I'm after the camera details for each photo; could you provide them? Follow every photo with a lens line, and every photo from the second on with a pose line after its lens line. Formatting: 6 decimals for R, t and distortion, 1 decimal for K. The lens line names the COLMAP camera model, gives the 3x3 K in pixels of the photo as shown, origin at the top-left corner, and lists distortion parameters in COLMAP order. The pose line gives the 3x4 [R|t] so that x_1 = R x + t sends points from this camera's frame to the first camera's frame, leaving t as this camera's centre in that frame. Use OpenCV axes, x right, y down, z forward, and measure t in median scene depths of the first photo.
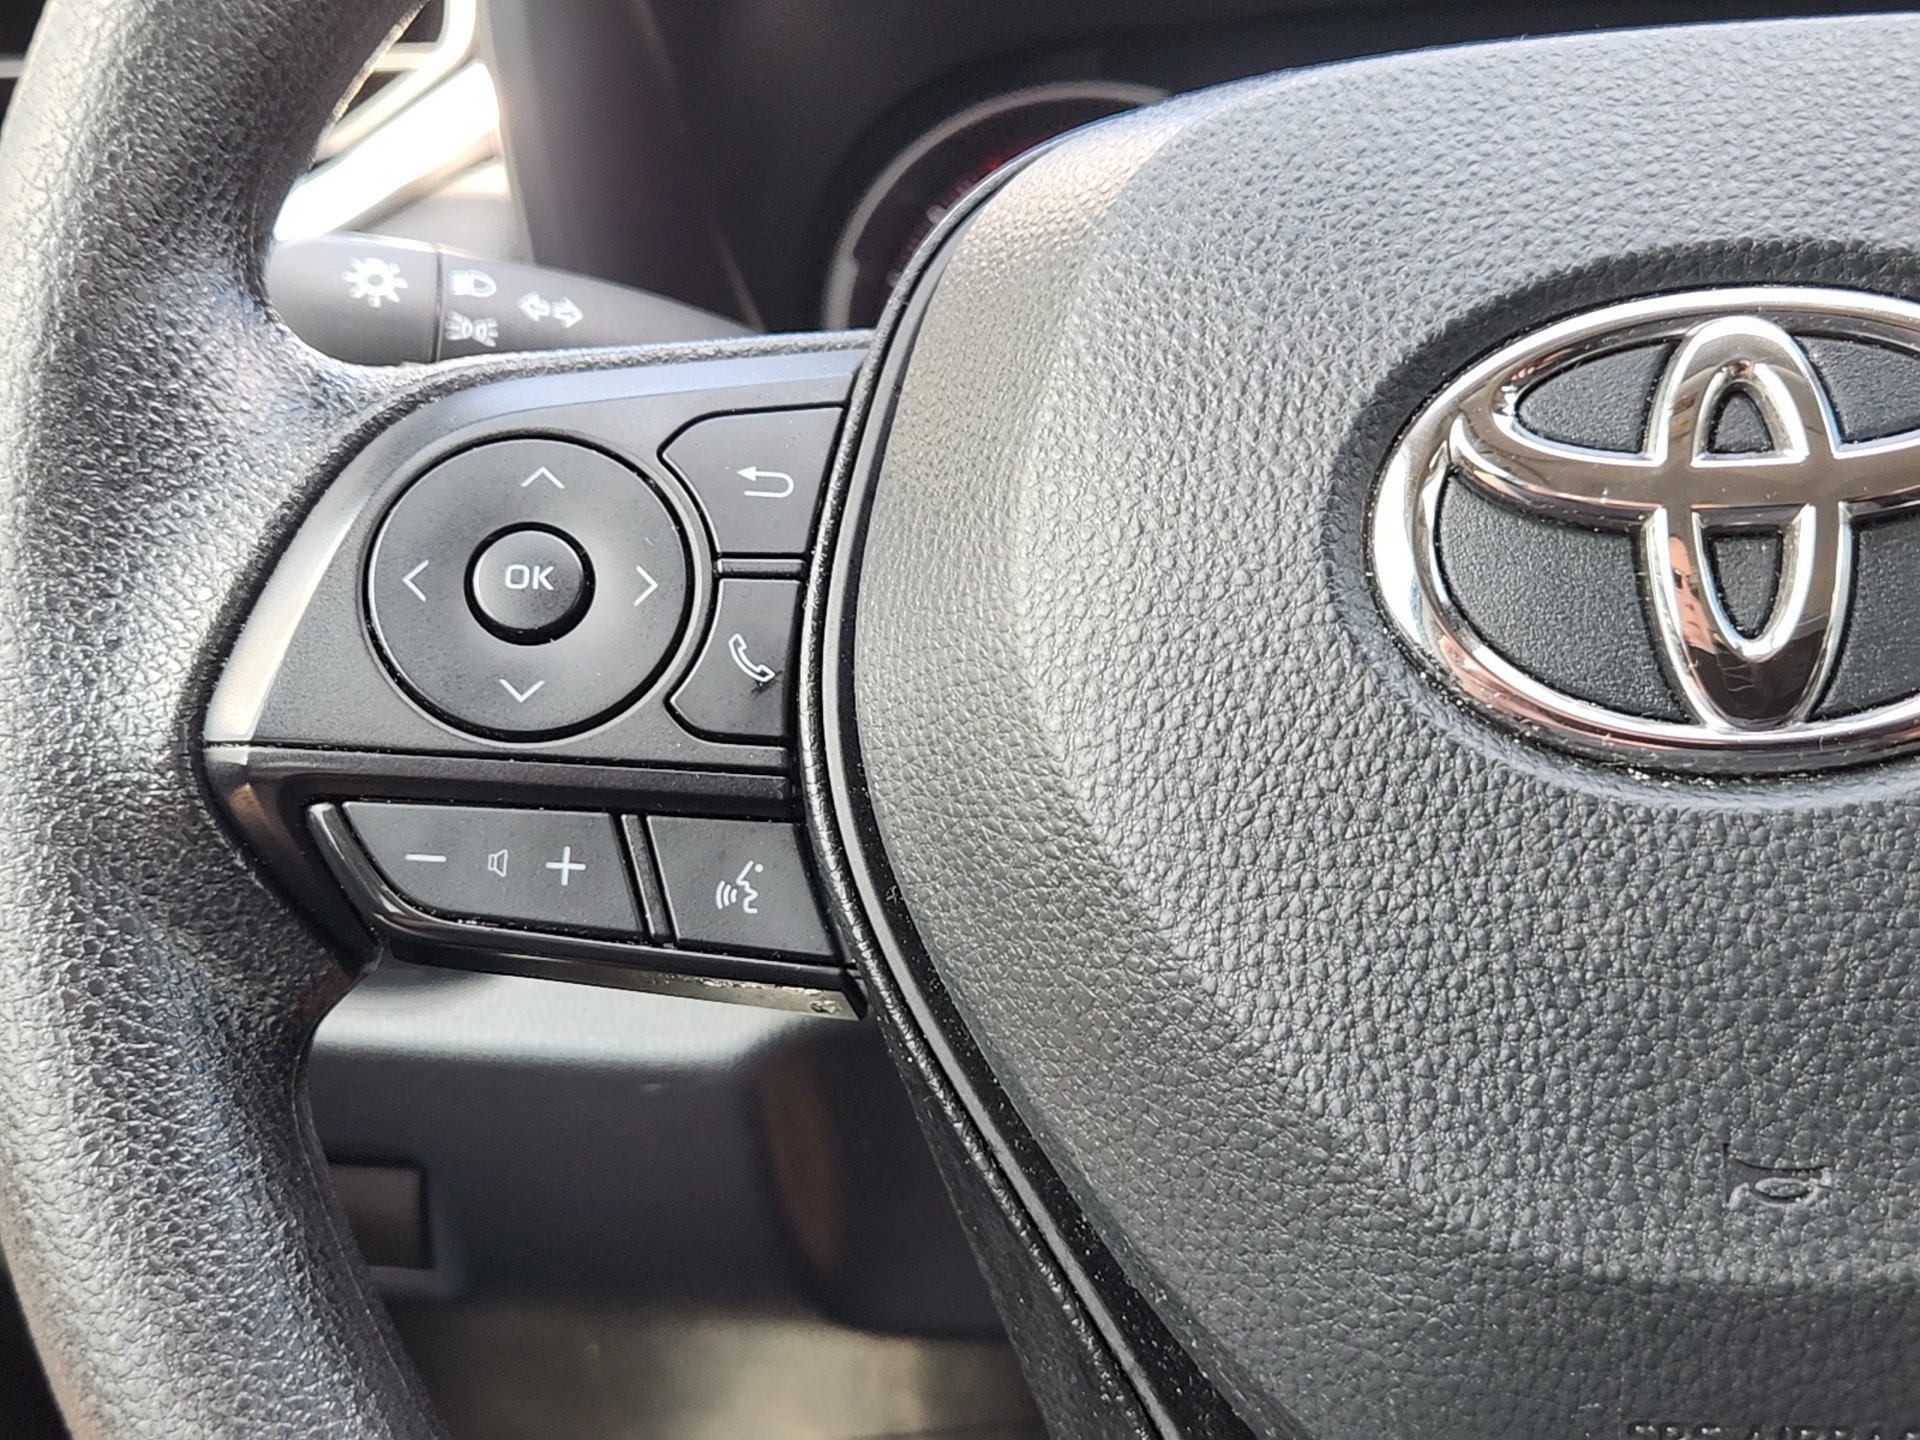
lens RADIAL K [[1499.2, 0, 967.6], [0, 1499.2, 755.9], [0, 0, 1]] dist [0.054536, -0.067188]
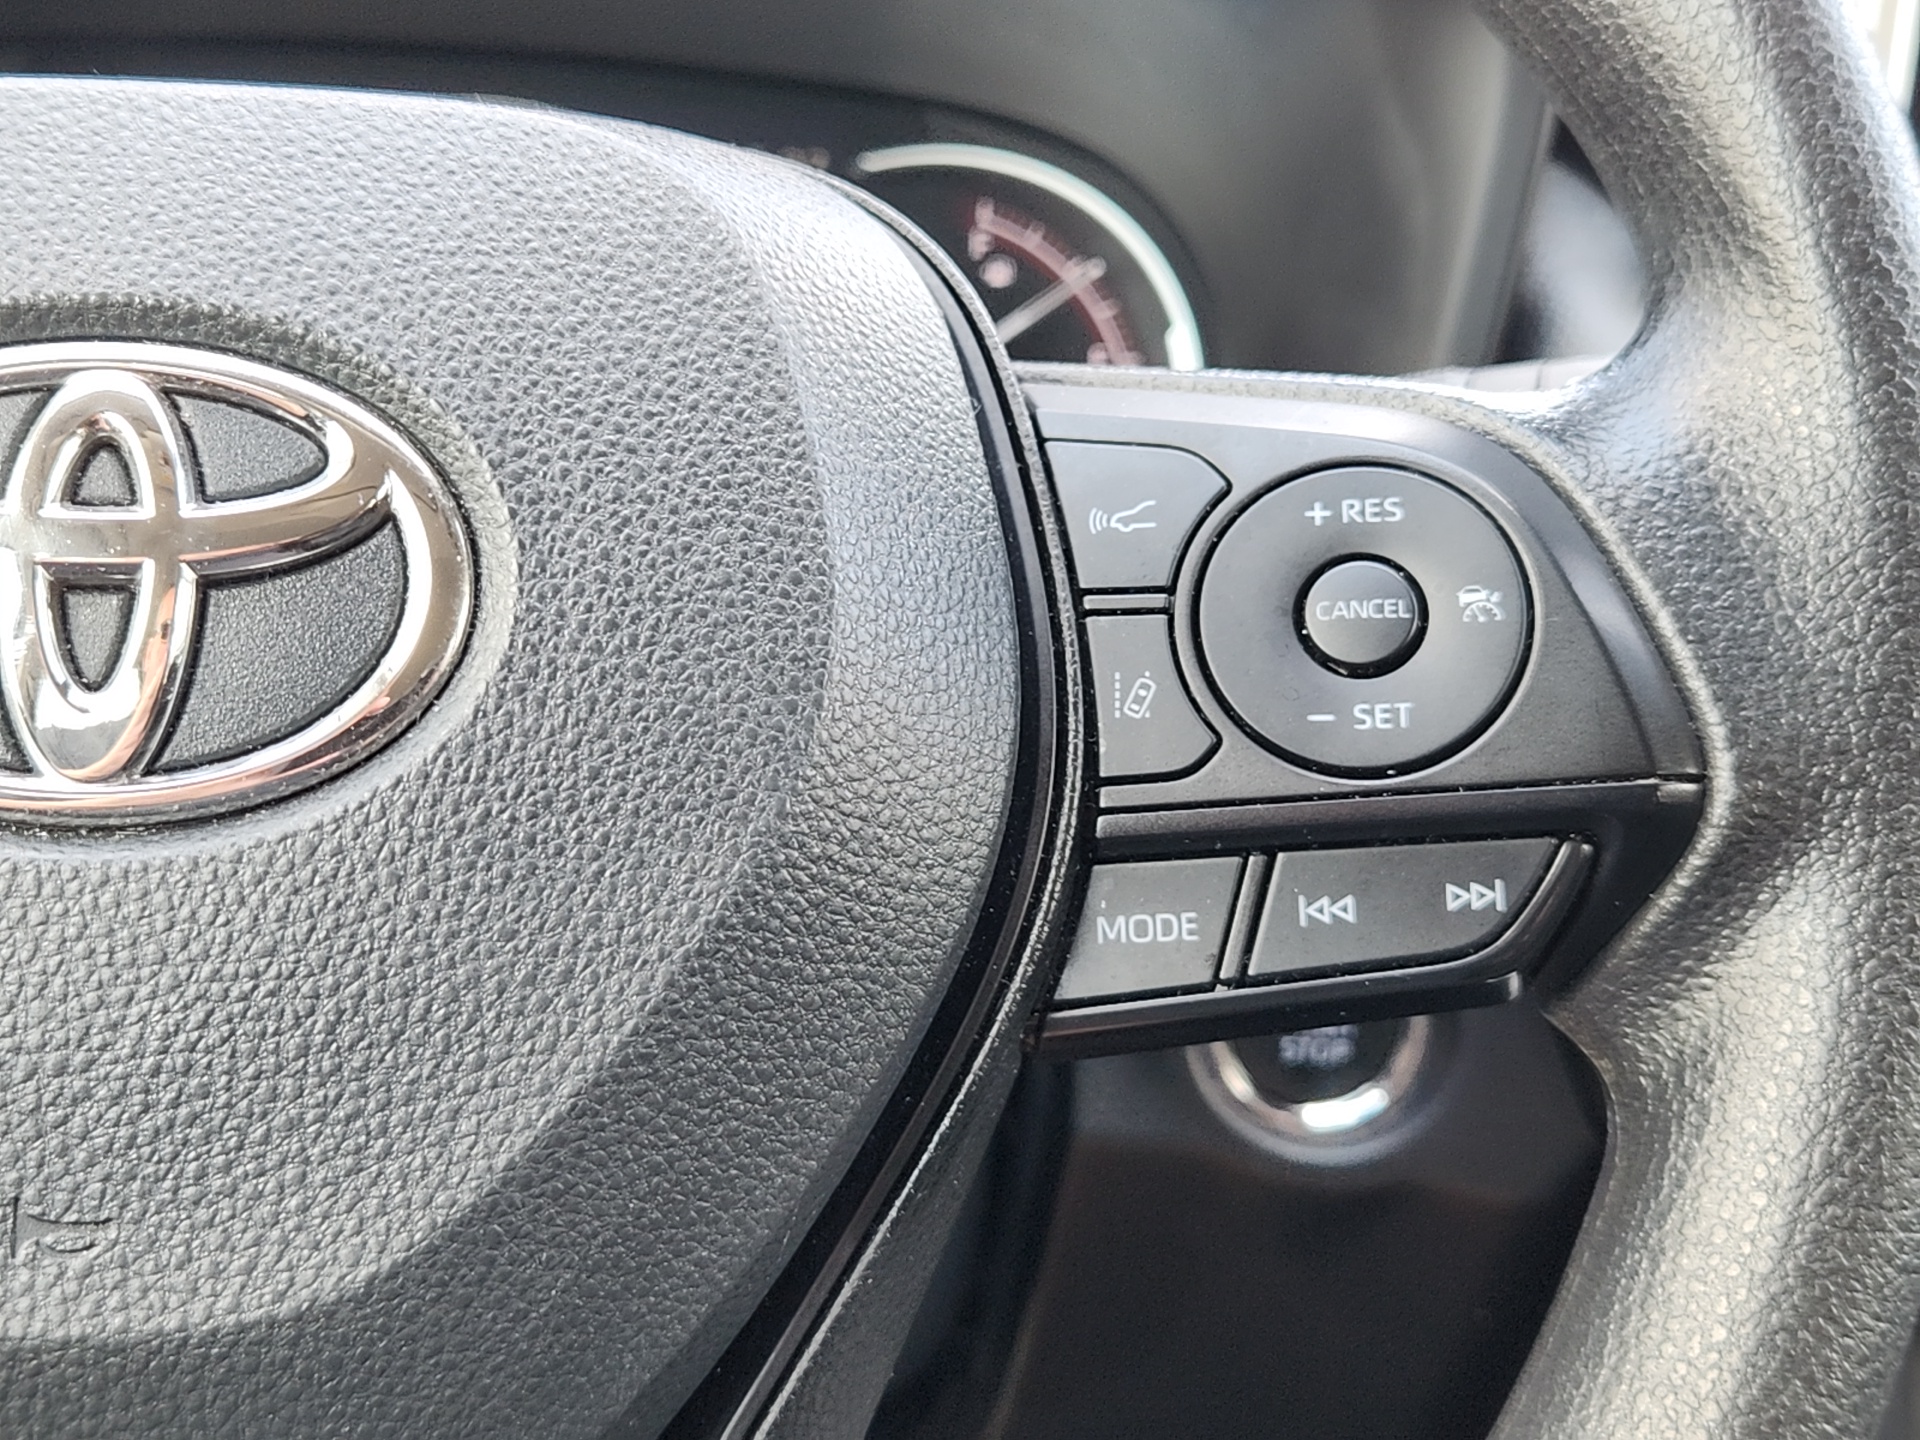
lens RADIAL K [[1499.2, 0, 967.6], [0, 1499.2, 755.9], [0, 0, 1]] dist [0.054536, -0.067188]
pose [[0.981932, 0.034541, 0.186057, 0.912379], [-0.032476, 0.999373, -0.014137, -0.039758], [-0.186429, 0.007839, 0.982437, -0.093869]]
